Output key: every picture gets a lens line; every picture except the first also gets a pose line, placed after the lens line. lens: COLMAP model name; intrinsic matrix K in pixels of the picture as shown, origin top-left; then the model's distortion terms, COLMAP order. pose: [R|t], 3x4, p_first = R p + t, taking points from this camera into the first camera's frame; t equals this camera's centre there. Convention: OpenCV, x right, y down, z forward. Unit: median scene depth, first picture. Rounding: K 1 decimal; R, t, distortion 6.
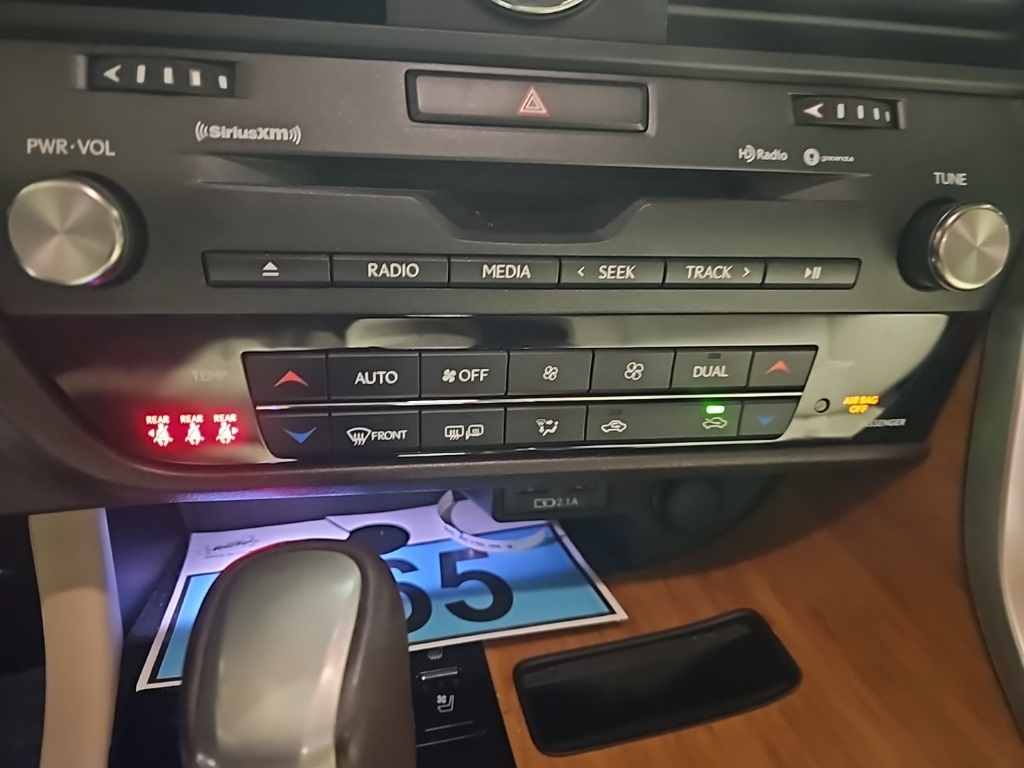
lens RADIAL K [[682.6, 0, 501.8], [0, 682.6, 380.2], [0, 0, 1]] dist [0.073731, -0.056051]
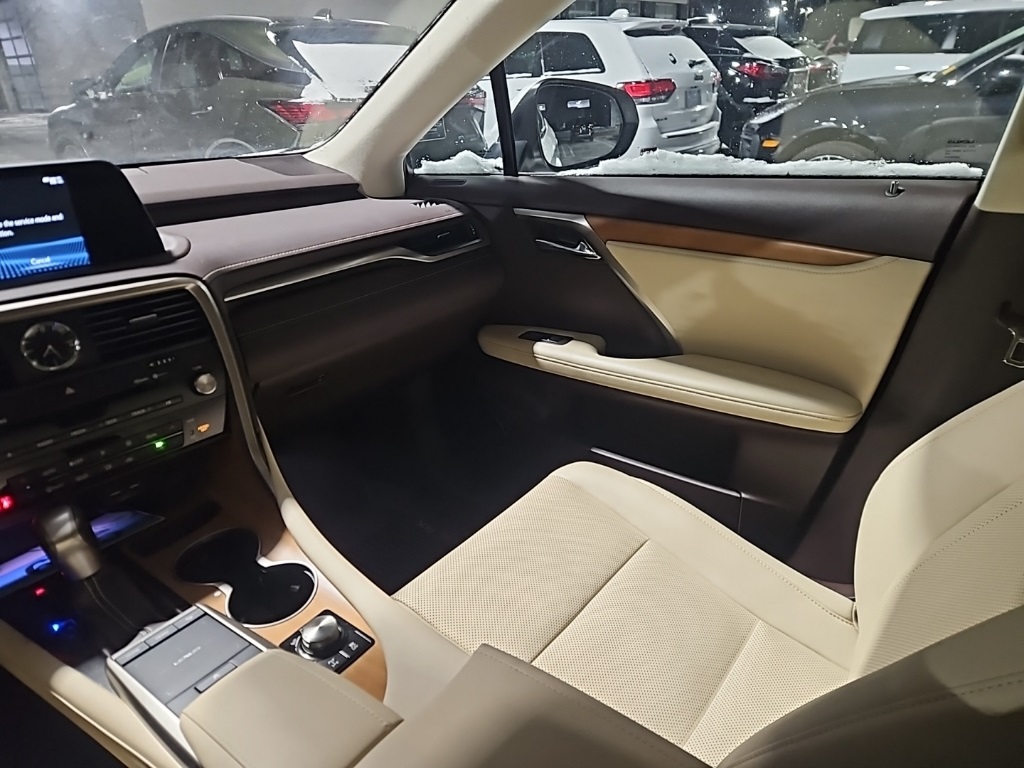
lens RADIAL K [[682.6, 0, 505.7], [0, 682.6, 378.2], [0, 0, 1]] dist [0.073731, -0.056051]
pose [[0.788103, -0.325571, 0.522395, -0.043681], [0.359964, 0.932195, 0.037915, 0.254268], [-0.499318, 0.158163, 0.851860, -3.316958]]
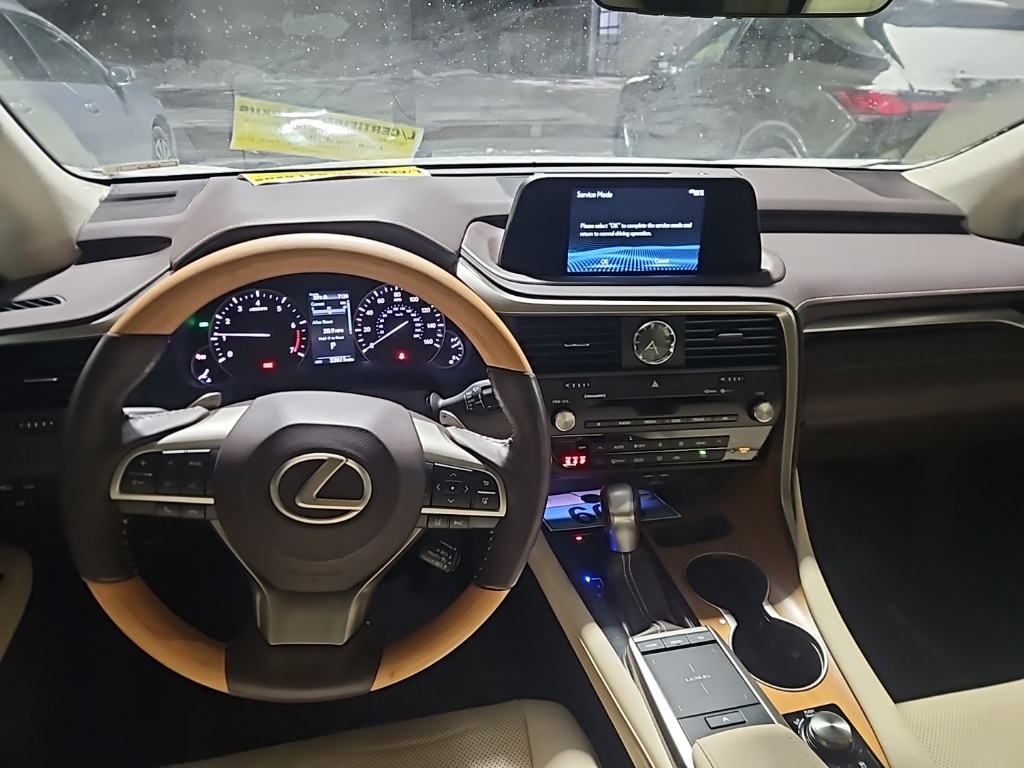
lens RADIAL K [[682.6, 0, 513.9], [0, 682.6, 371.1], [0, 0, 1]] dist [0.073731, -0.056051]
pose [[0.998827, -0.027134, -0.040106, -0.617652], [0.024726, 0.997931, -0.059350, -0.225298], [0.041634, 0.058289, 0.997431, -3.094506]]
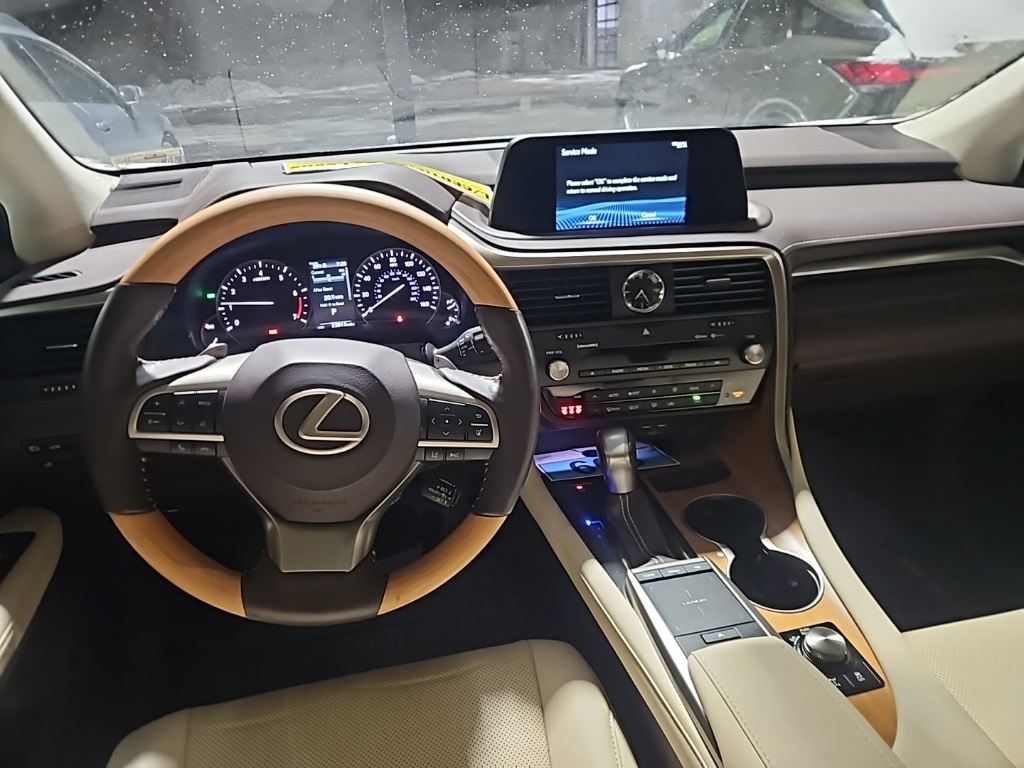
lens RADIAL K [[682.6, 0, 502.0], [0, 682.6, 369.5], [0, 0, 1]] dist [0.073731, -0.056051]
pose [[0.994308, -0.073717, -0.076919, -0.515092], [0.068820, 0.995542, -0.064492, 0.061760], [0.081331, 0.058832, 0.994949, -3.203693]]
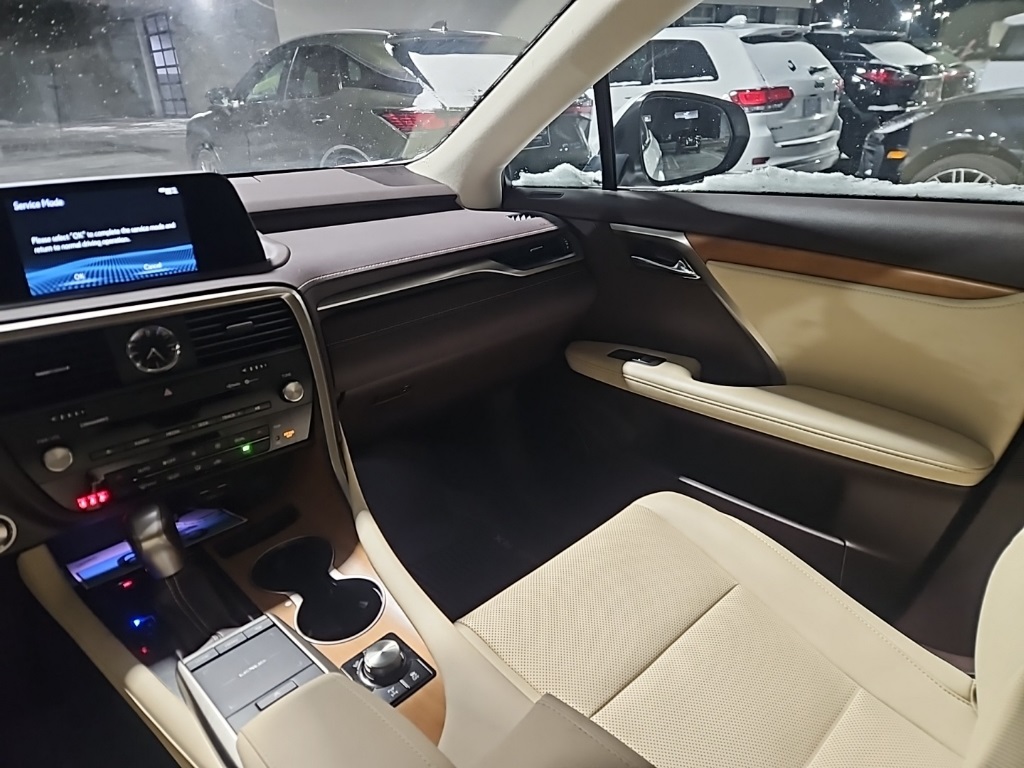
lens RADIAL K [[682.6, 0, 508.3], [0, 682.6, 367.1], [0, 0, 1]] dist [0.073731, -0.056051]
pose [[0.866667, -0.268655, 0.420372, 0.099505], [0.307911, 0.951031, -0.027017, 0.174387], [-0.392529, 0.152852, 0.906950, -3.236046]]
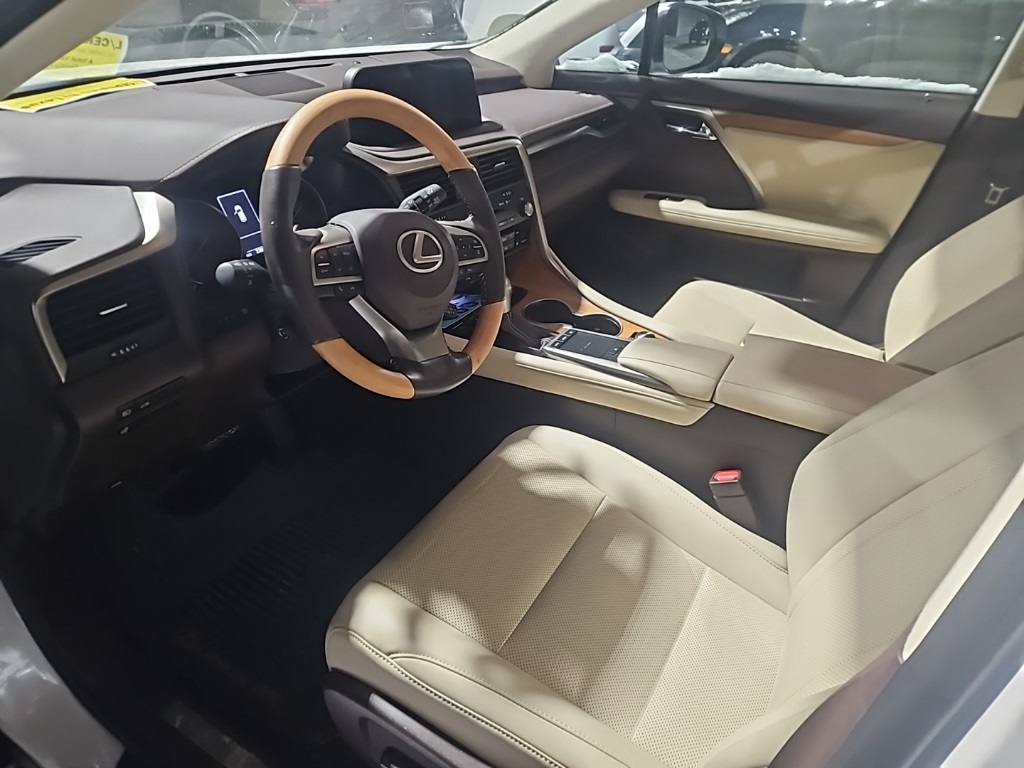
lens RADIAL K [[682.6, 0, 519.1], [0, 682.6, 368.3], [0, 0, 1]] dist [0.073731, -0.056051]
pose [[0.704447, -0.397167, 0.588228, -3.719642], [0.342816, 0.916089, 0.207988, -0.186892], [-0.621475, 0.055137, 0.781491, -3.870398]]
